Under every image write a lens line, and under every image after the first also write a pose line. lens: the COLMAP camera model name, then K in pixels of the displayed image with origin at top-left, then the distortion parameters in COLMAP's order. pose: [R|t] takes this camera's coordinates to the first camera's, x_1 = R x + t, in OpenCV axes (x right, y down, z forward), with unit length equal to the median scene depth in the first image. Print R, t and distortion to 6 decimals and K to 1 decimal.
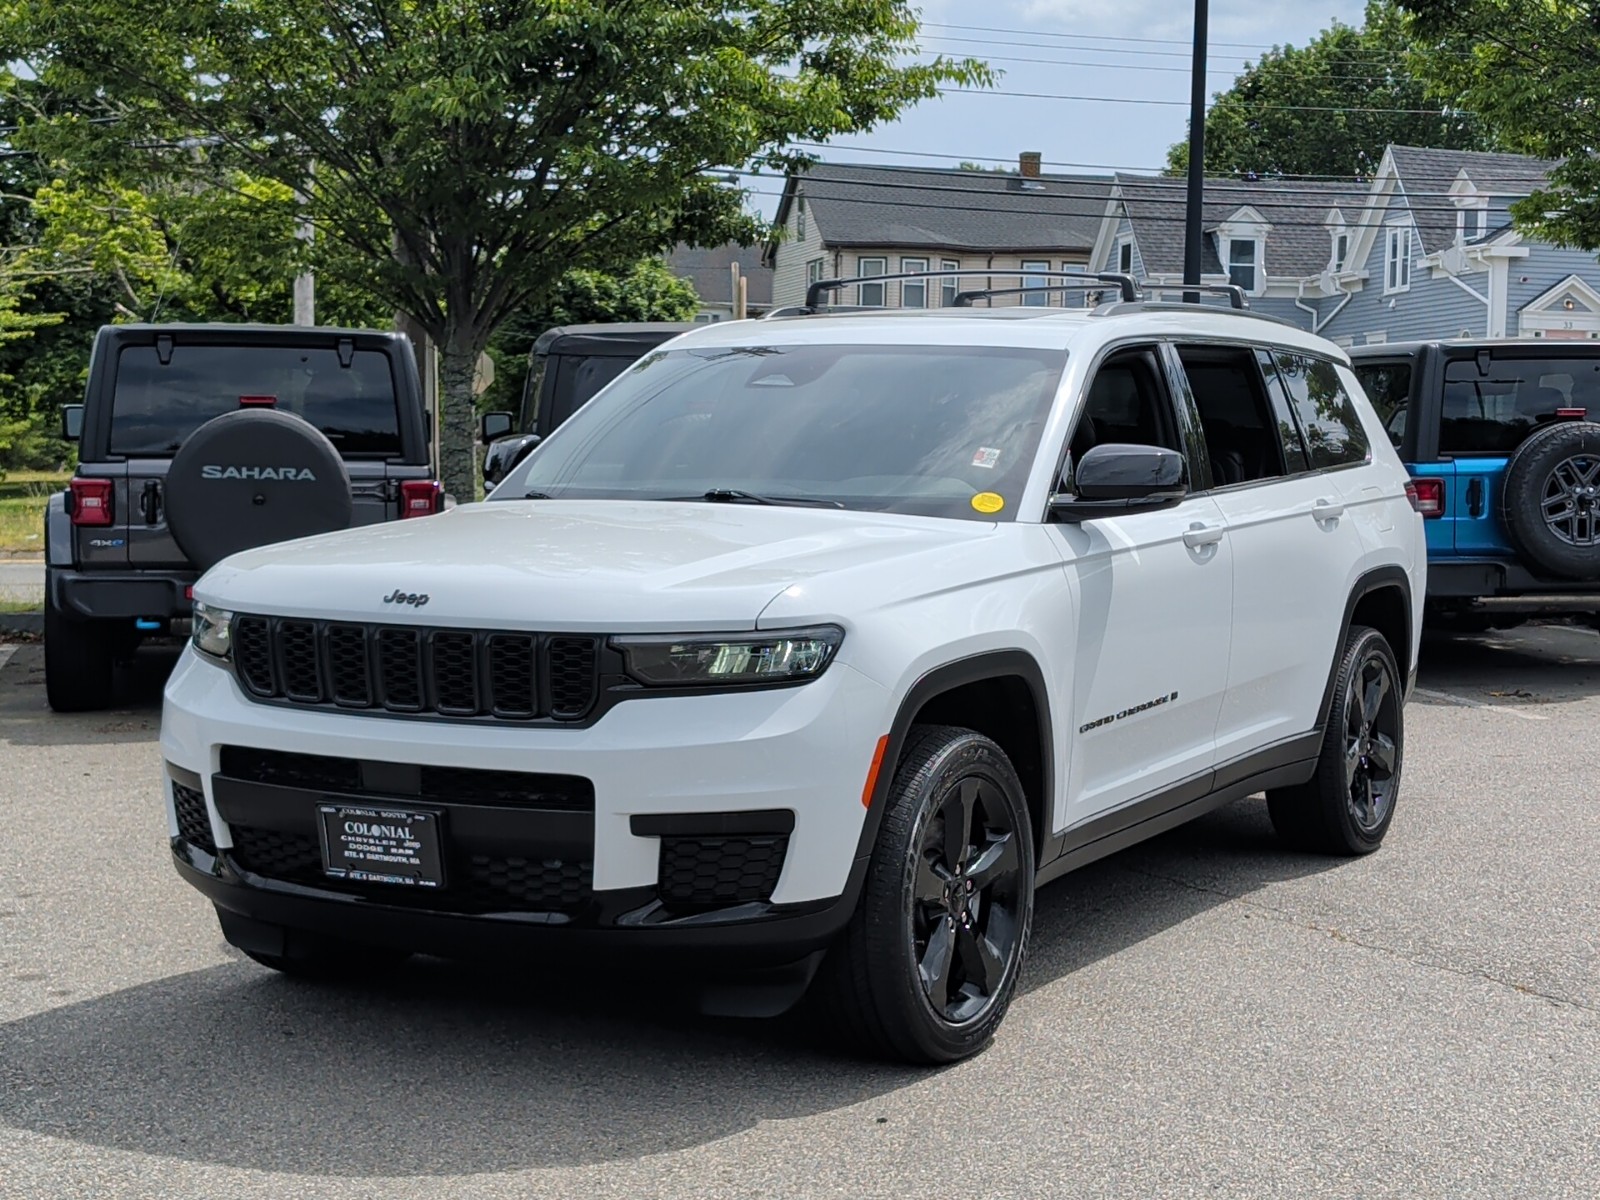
lens RADIAL K [[2736.7, 0, 800.0], [0, 2736.7, 600.0], [0, 0, 1]] dist [0.167126, -0.061999]
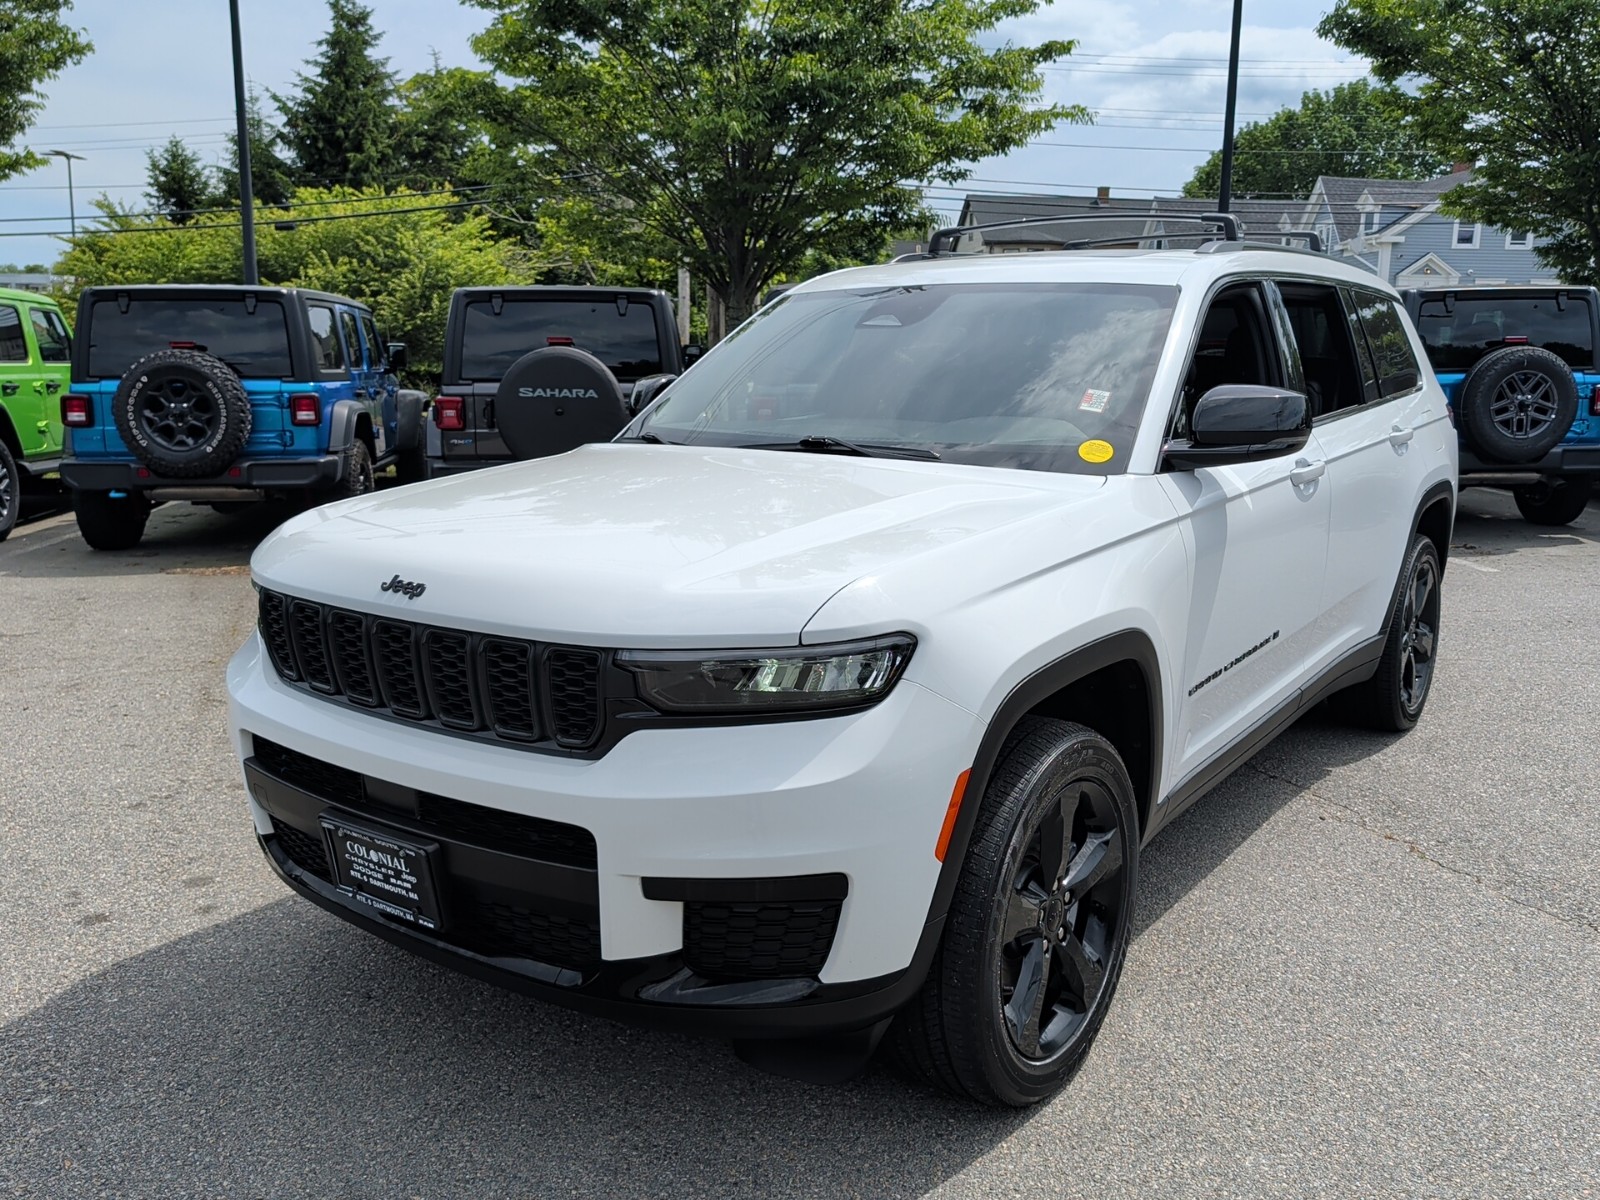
lens RADIAL K [[1368.8, 0, 806.0], [0, 1368.8, 623.9], [0, 0, 1]] dist [0.090154, -0.168602]
pose [[0.992824, 0.016172, -0.118485, 0.024394], [-0.000006, 0.990821, 0.135183, -0.037215], [0.119584, -0.134212, 0.983711, 0.473134]]
